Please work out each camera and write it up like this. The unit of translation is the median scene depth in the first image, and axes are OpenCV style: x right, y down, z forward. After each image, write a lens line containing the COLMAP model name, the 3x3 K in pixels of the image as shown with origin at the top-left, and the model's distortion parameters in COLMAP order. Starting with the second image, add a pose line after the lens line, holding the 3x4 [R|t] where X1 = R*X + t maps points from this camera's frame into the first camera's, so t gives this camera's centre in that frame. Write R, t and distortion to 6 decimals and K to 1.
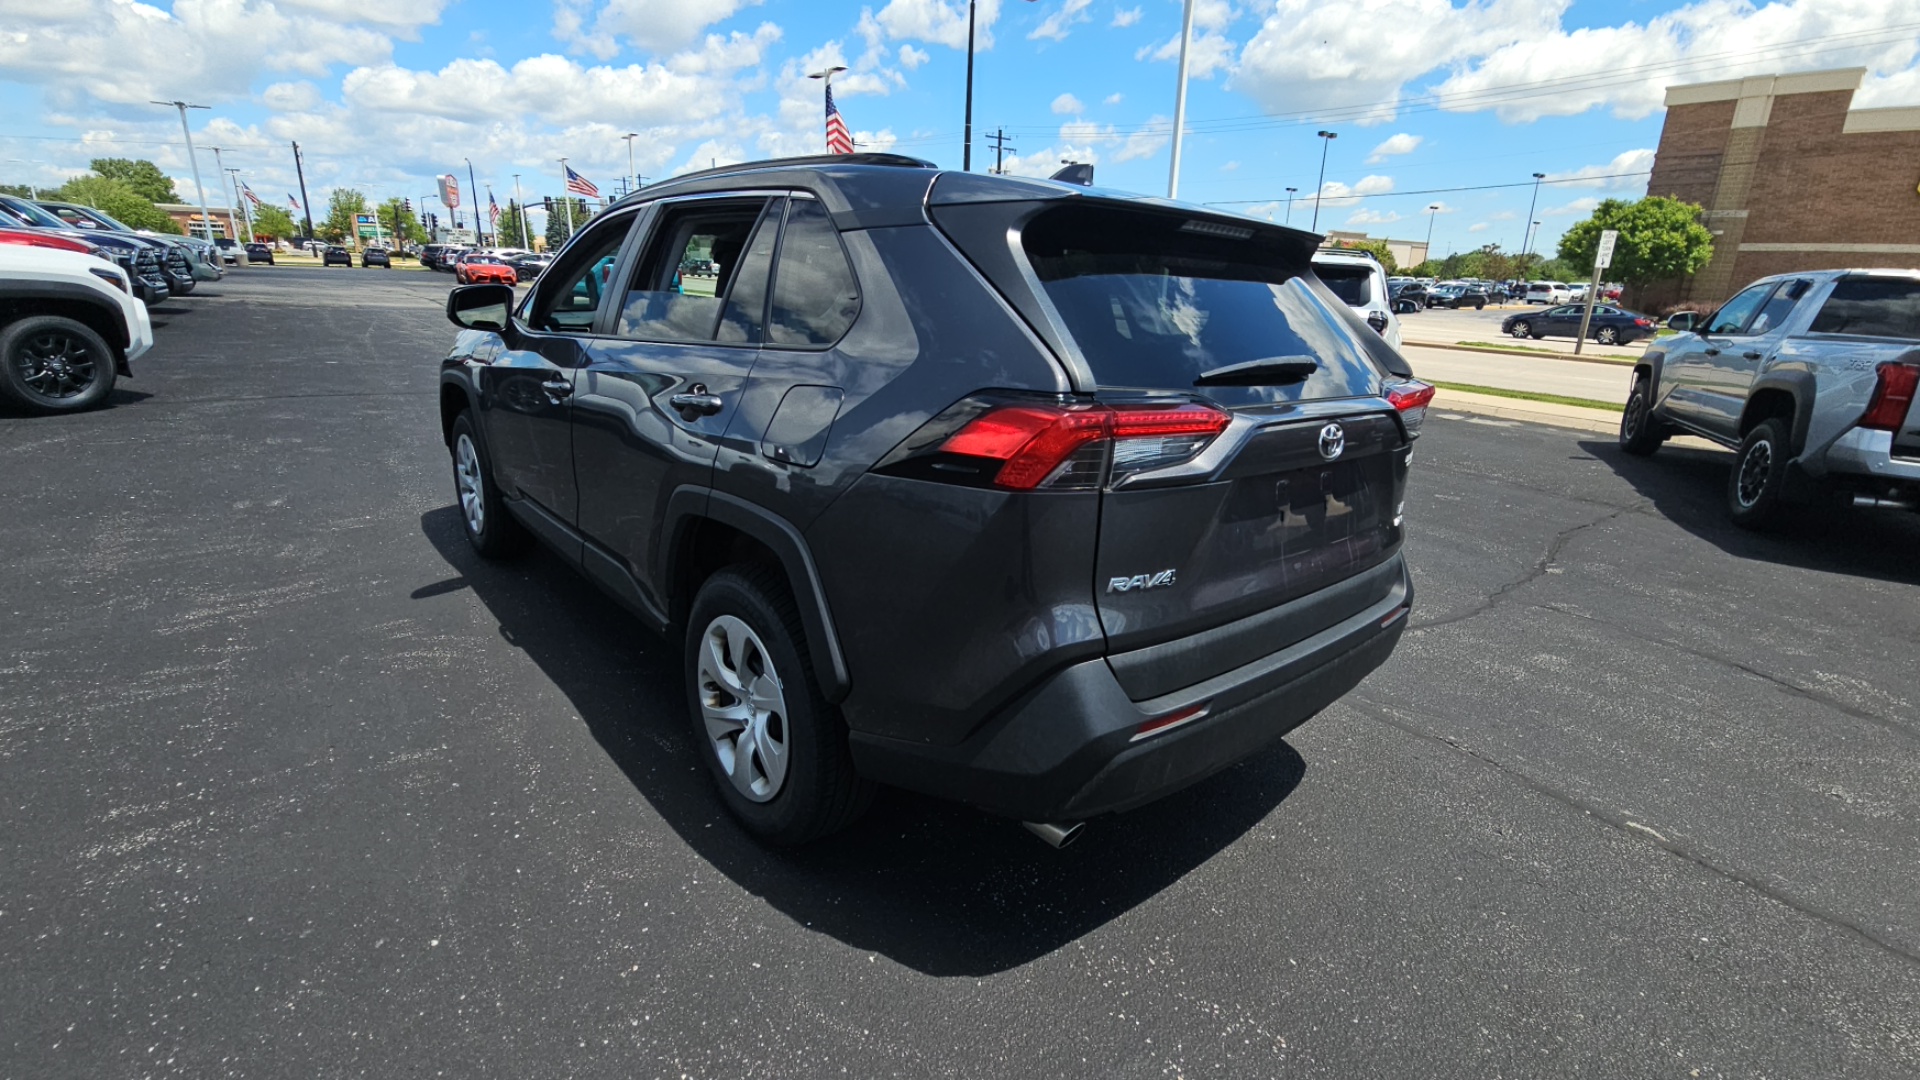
lens RADIAL K [[860.8, 0, 979.8], [0, 860.8, 545.0], [0, 0, 1]] dist [0.009155, -0.006863]
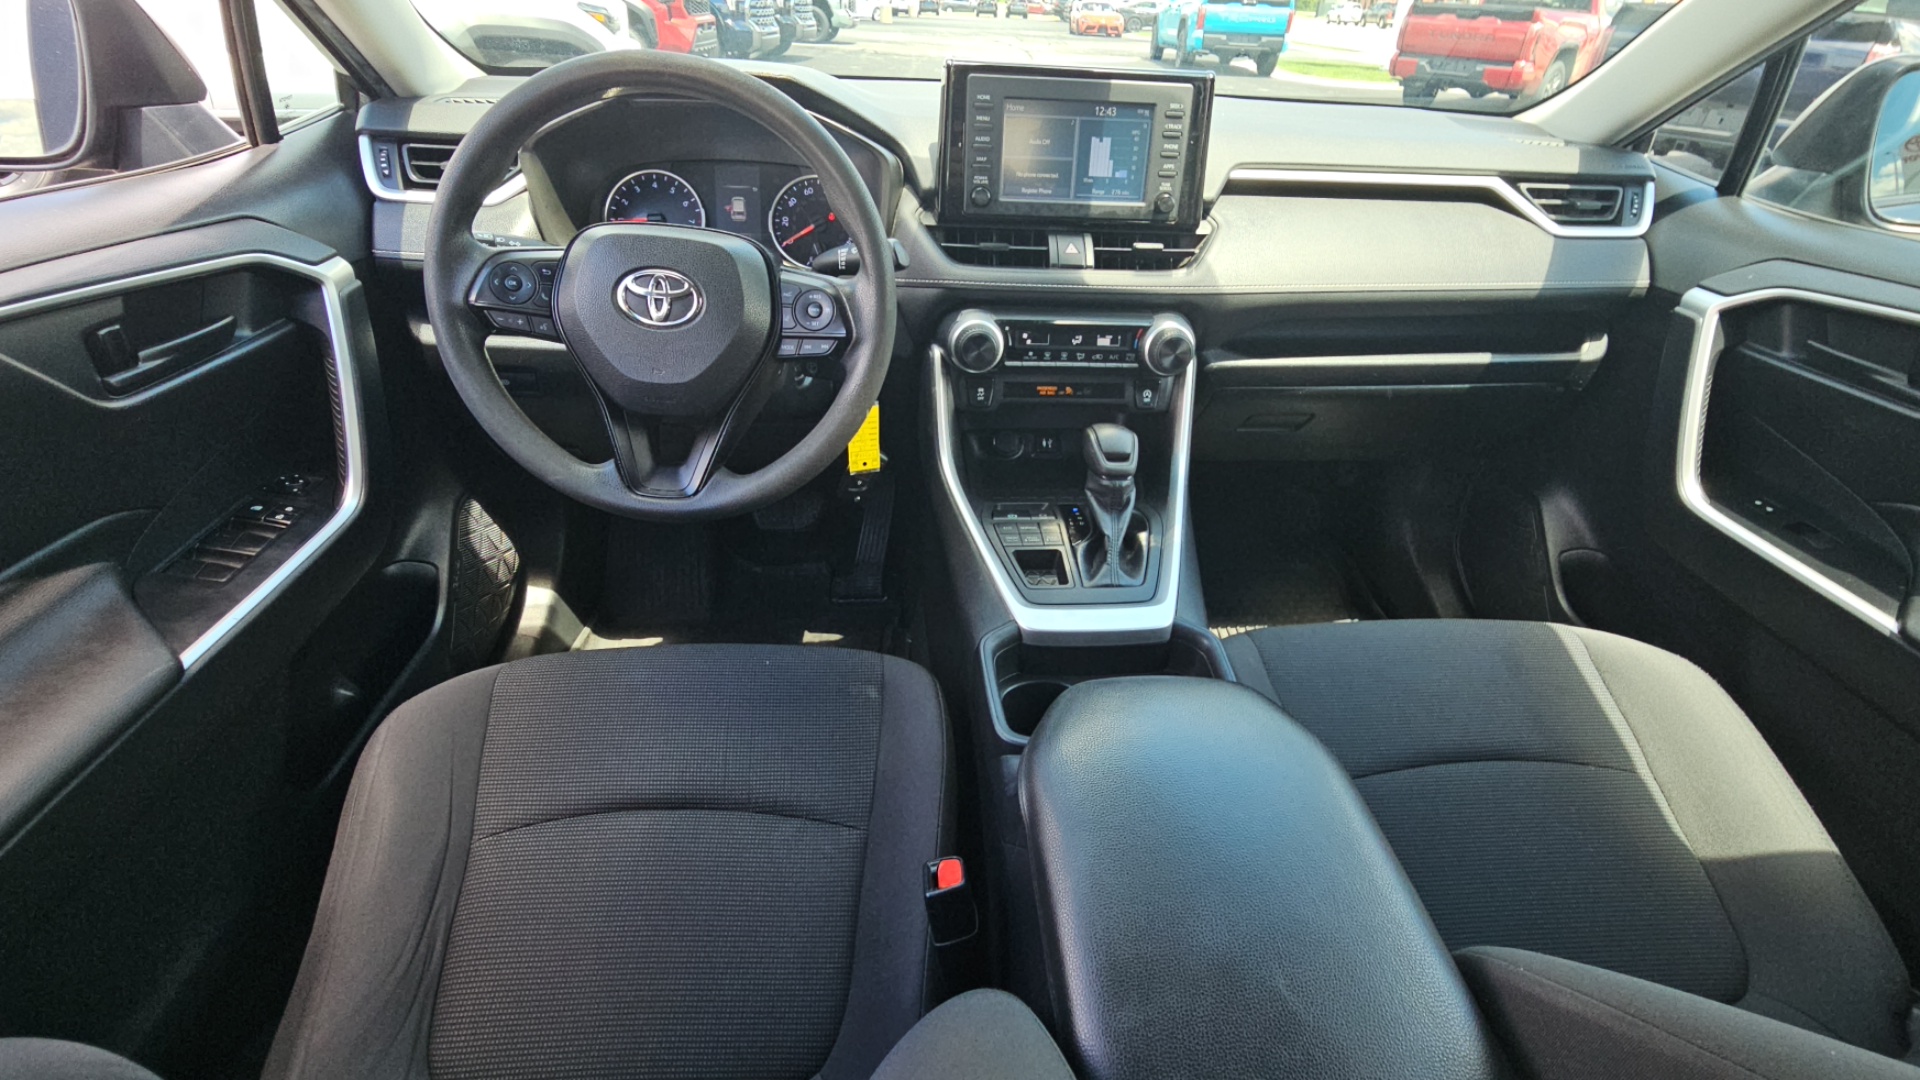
lens RADIAL K [[852.2, 0, 981.4], [0, 852.2, 538.3], [0, 0, 1]] dist [0.002063, -0.000593]
pose [[0.803165, 0.305692, -0.511349, -0.078223], [-0.177399, 0.942100, 0.284564, -0.096757], [0.568731, -0.137839, 0.810892, 0.348458]]
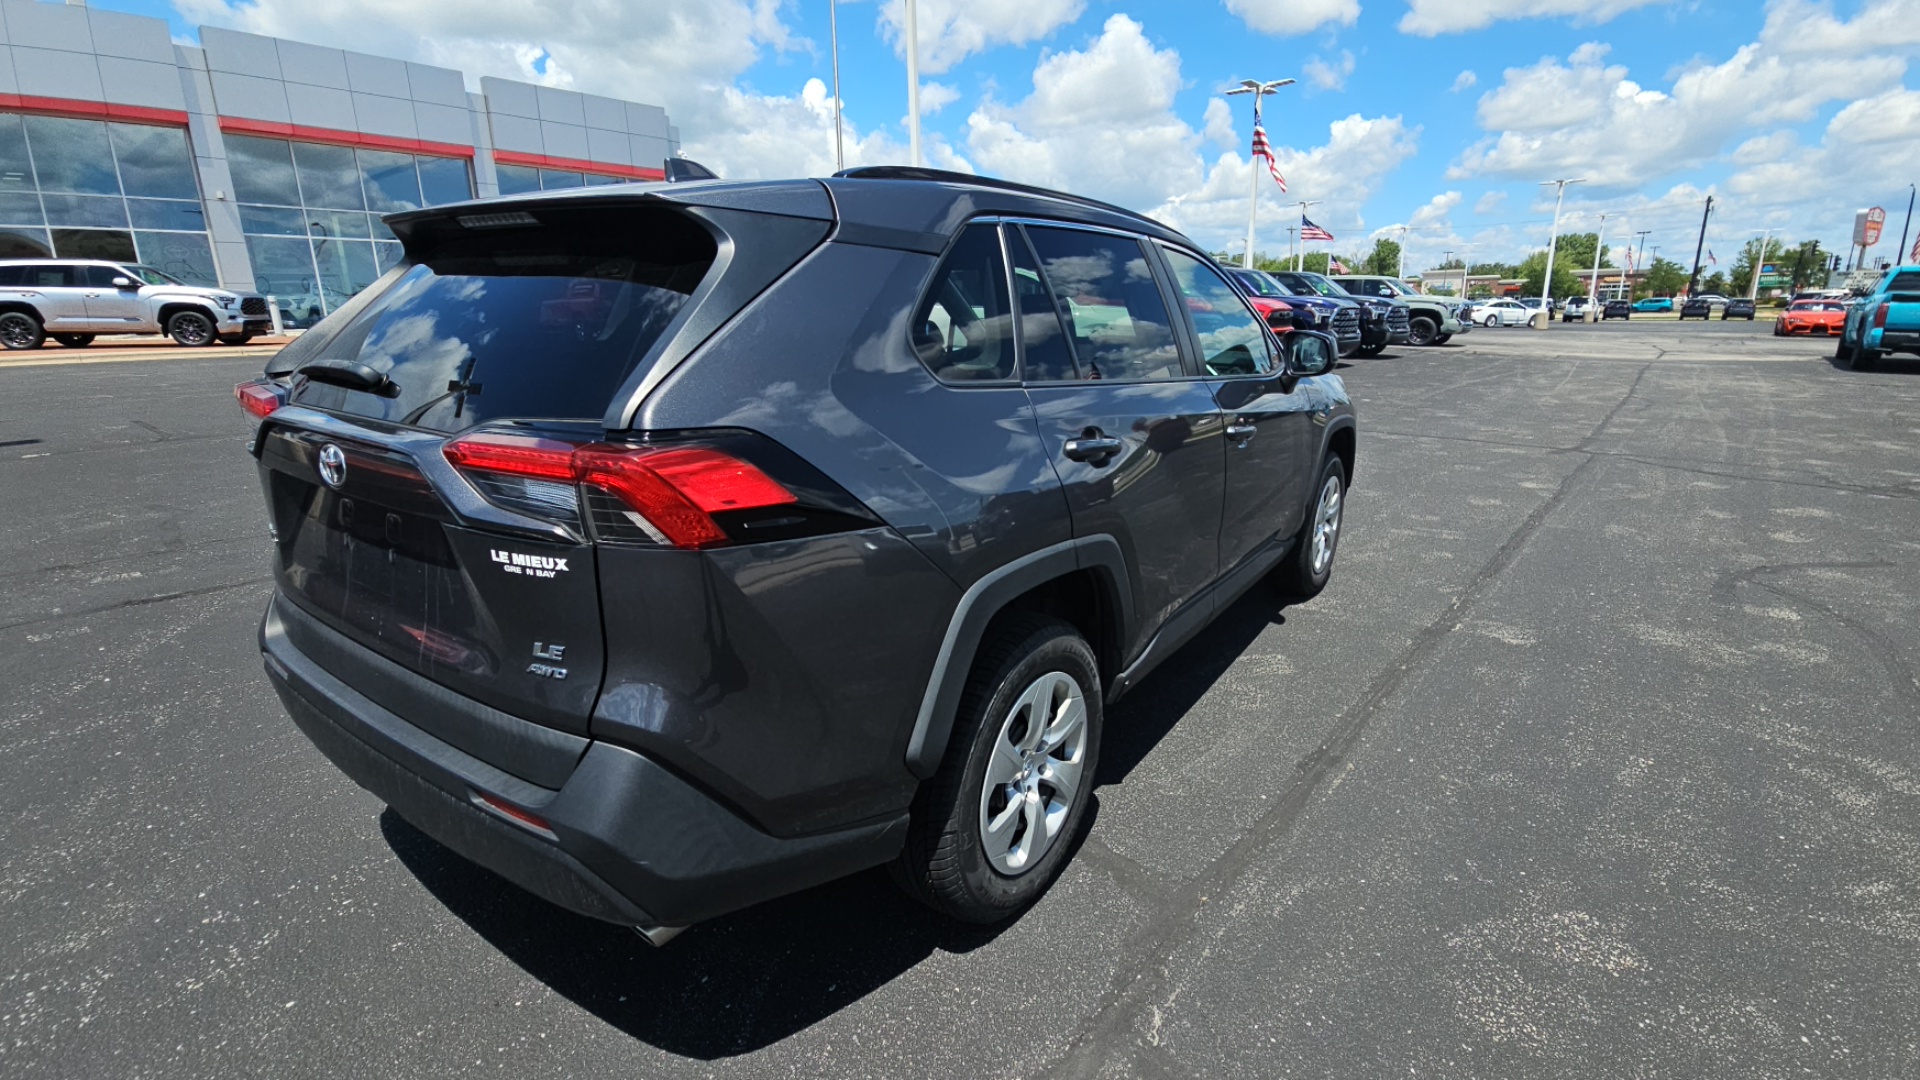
lens RADIAL K [[862.3, 0, 986.5], [0, 862.3, 532.2], [0, 0, 1]] dist [0.016180, -0.010378]
pose [[0.242033, 0.204645, -0.948441, 0.284631], [-0.274330, 0.952053, 0.135418, -0.073407], [0.930679, 0.227410, 0.286569, 0.289124]]
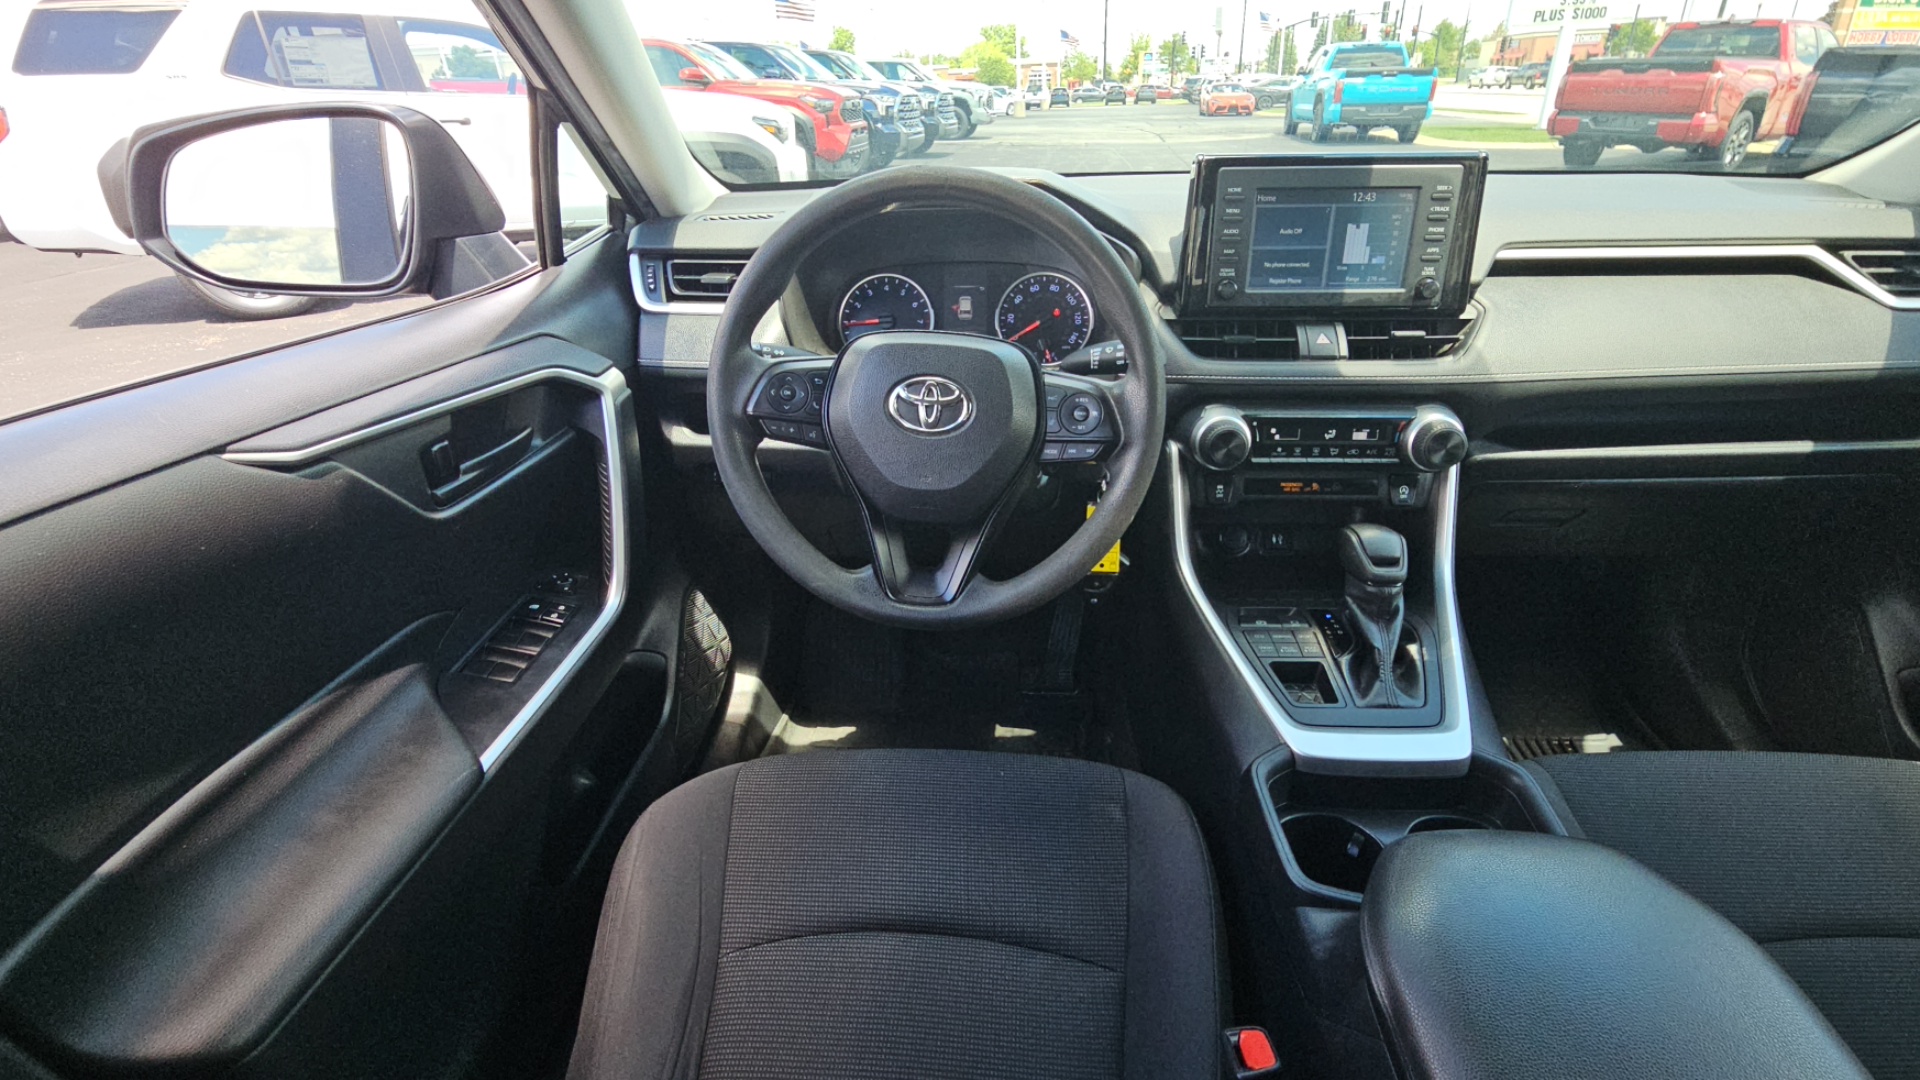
lens RADIAL K [[851.4, 0, 985.4], [0, 851.4, 540.8], [0, 0, 1]] dist [0.010559, -0.006942]
pose [[0.718562, 0.268514, -0.641536, -0.091447], [-0.152723, 0.960866, 0.231109, -0.096835], [0.678486, -0.068088, 0.731451, 0.344283]]
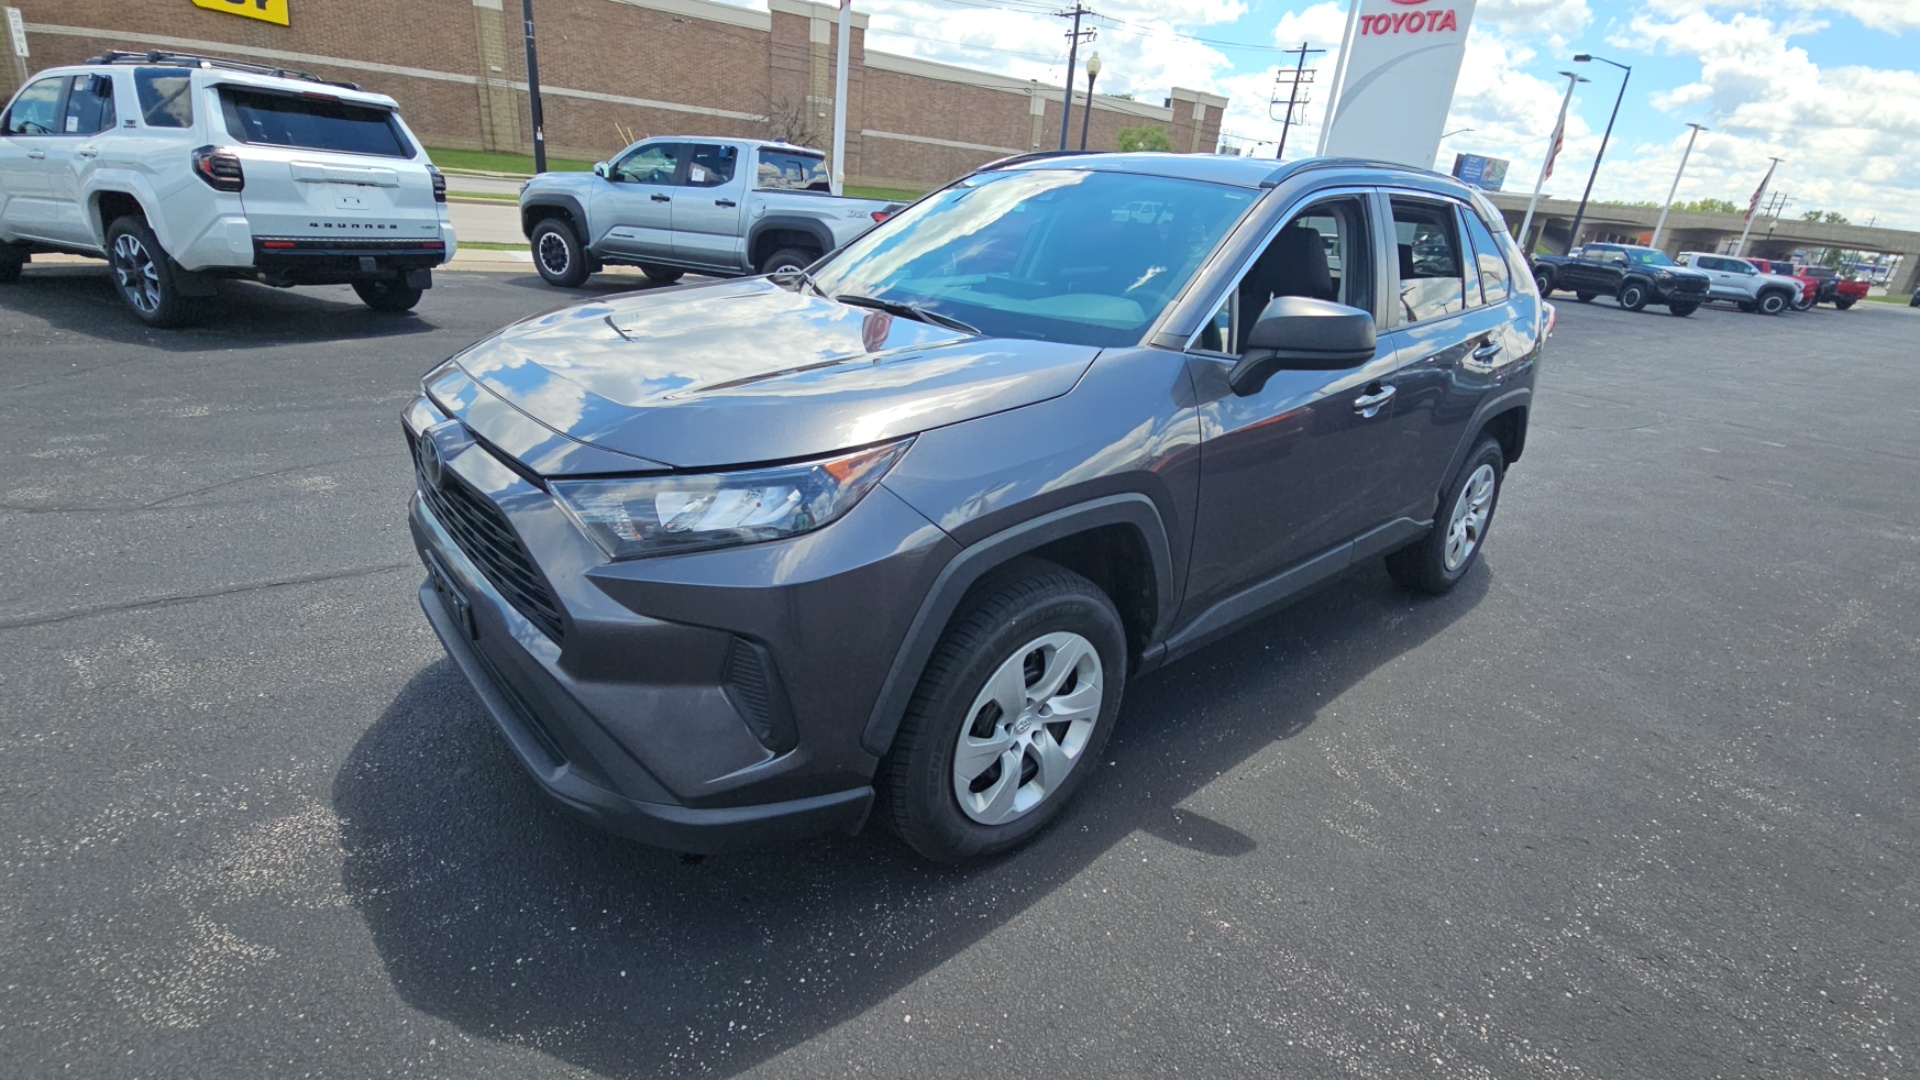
lens RADIAL K [[860.8, 0, 979.8], [0, 860.8, 545.0], [0, 0, 1]] dist [0.009155, -0.006863]
pose [[-0.016299, -0.424614, 0.905228, -0.441512], [0.212456, 0.883203, 0.418108, -0.165353], [-0.977035, 0.199136, 0.075817, 0.439320]]
